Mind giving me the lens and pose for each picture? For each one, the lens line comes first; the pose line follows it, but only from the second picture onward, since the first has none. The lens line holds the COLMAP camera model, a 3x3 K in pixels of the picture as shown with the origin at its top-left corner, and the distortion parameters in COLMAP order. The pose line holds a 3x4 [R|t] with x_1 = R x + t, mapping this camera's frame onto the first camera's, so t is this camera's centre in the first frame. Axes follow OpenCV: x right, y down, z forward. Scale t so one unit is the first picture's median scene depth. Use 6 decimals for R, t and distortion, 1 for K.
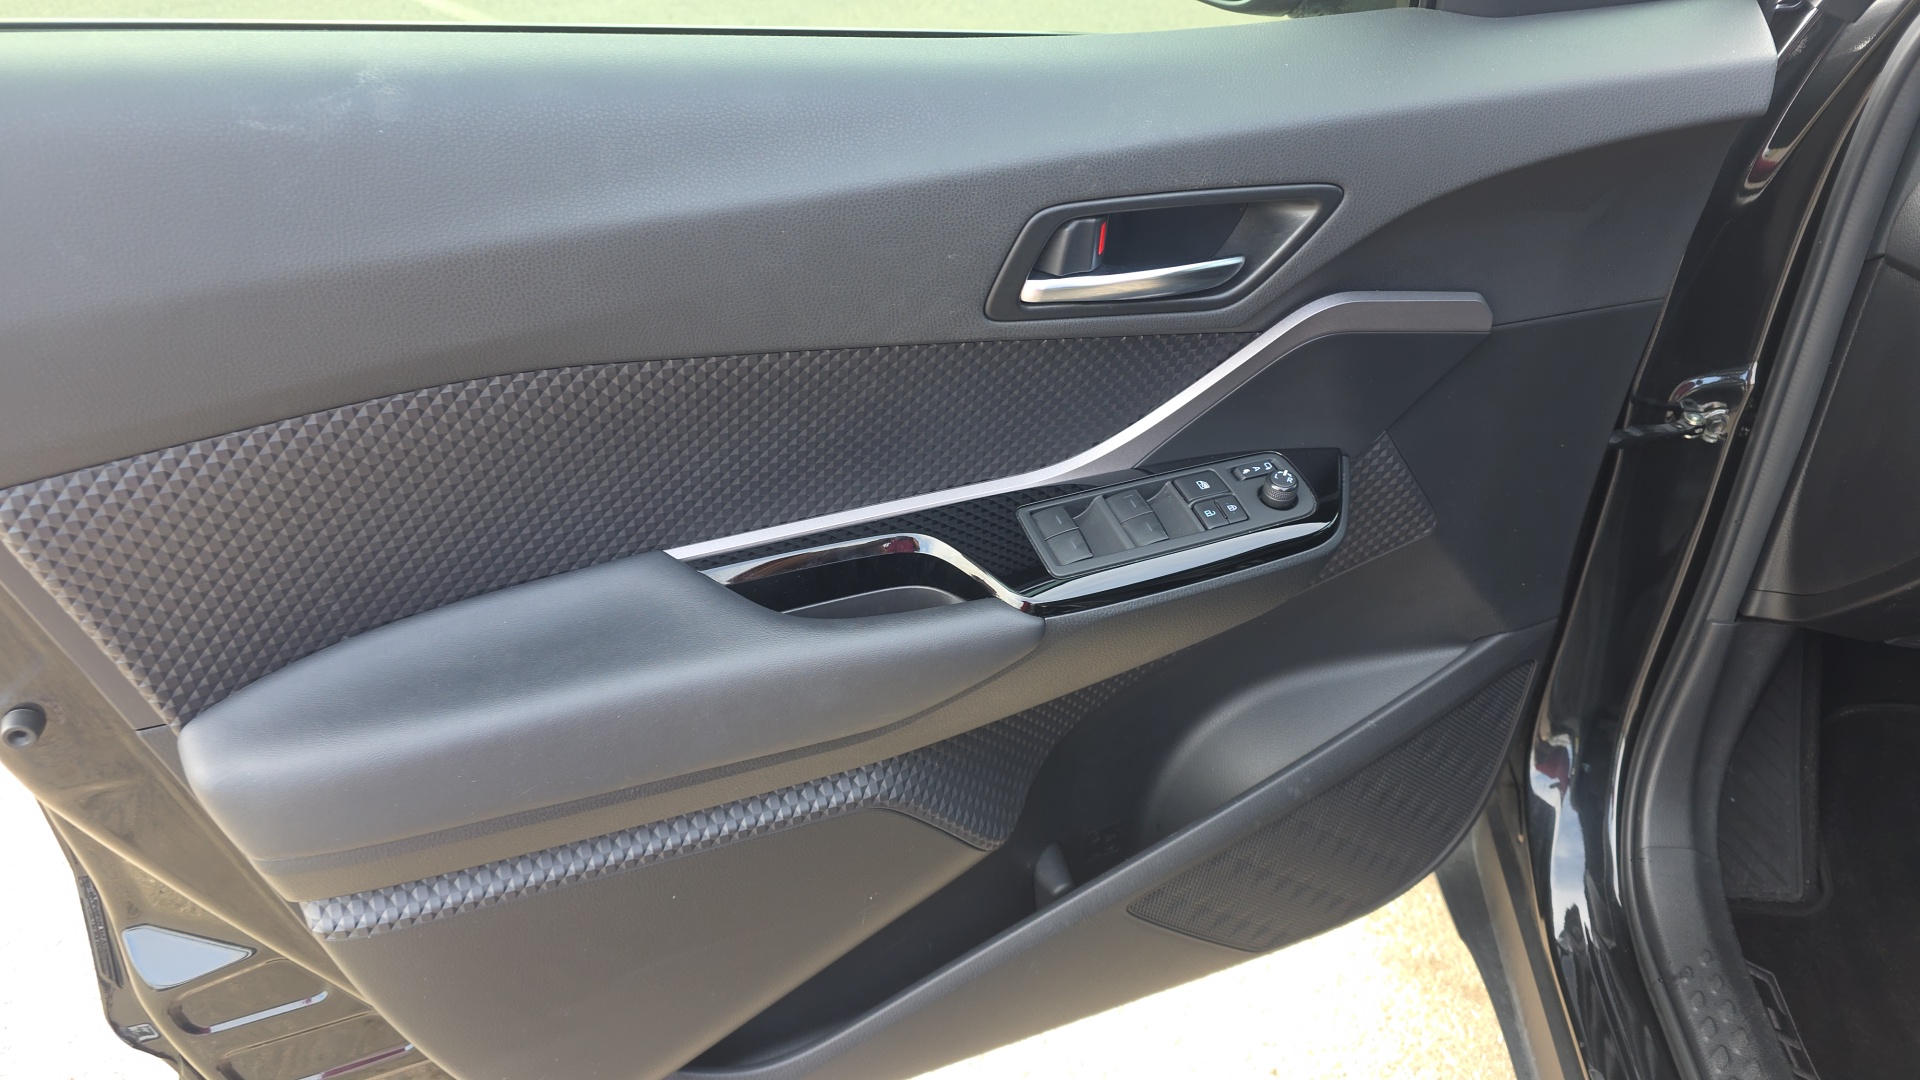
lens RADIAL K [[1293.5, 0, 962.3], [0, 1293.5, 489.1], [0, 0, 1]] dist [0.023488, -0.015491]
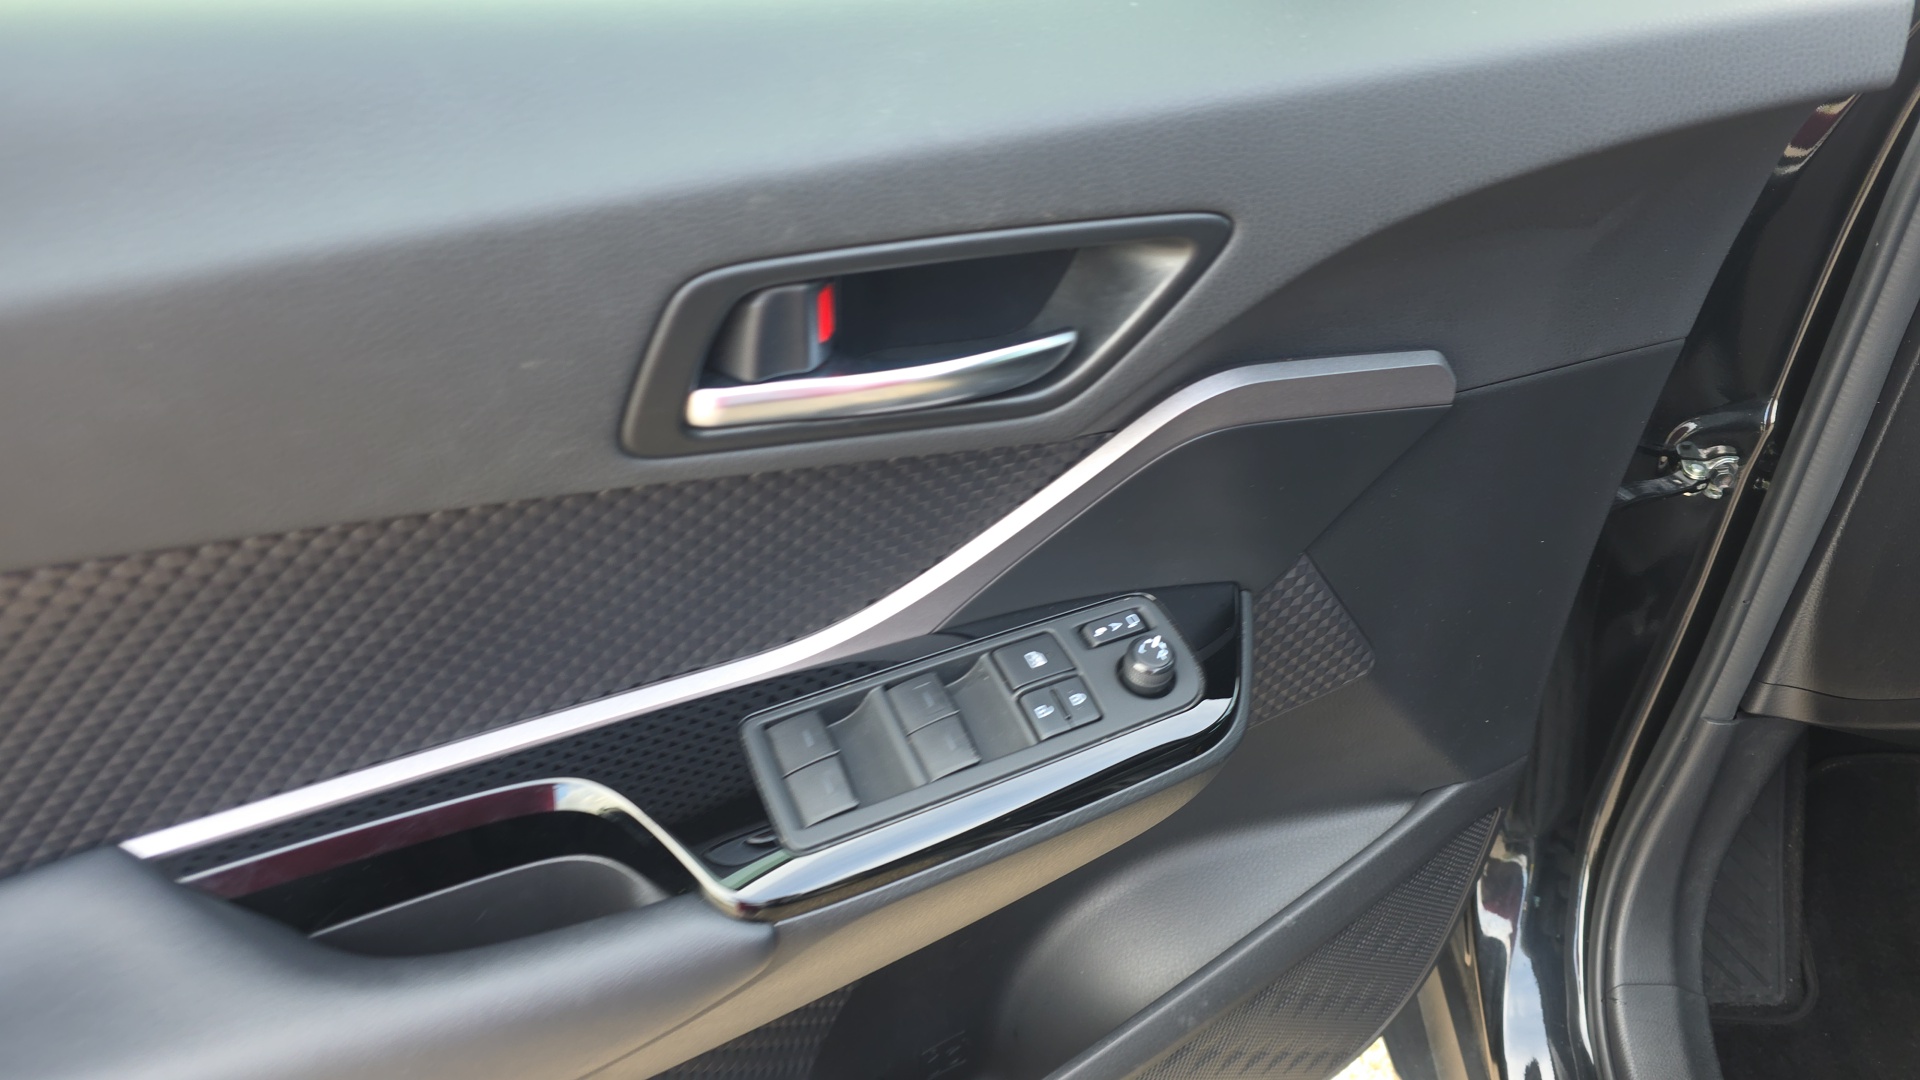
lens RADIAL K [[1285.7, 0, 1020.2], [0, 1285.7, 540.5], [0, 0, 1]] dist [0.036081, -0.002801]
pose [[0.994351, -0.040211, 0.098234, 0.115304], [0.030492, 0.994669, 0.098511, -0.126844], [-0.101672, -0.094959, 0.990276, 0.355356]]
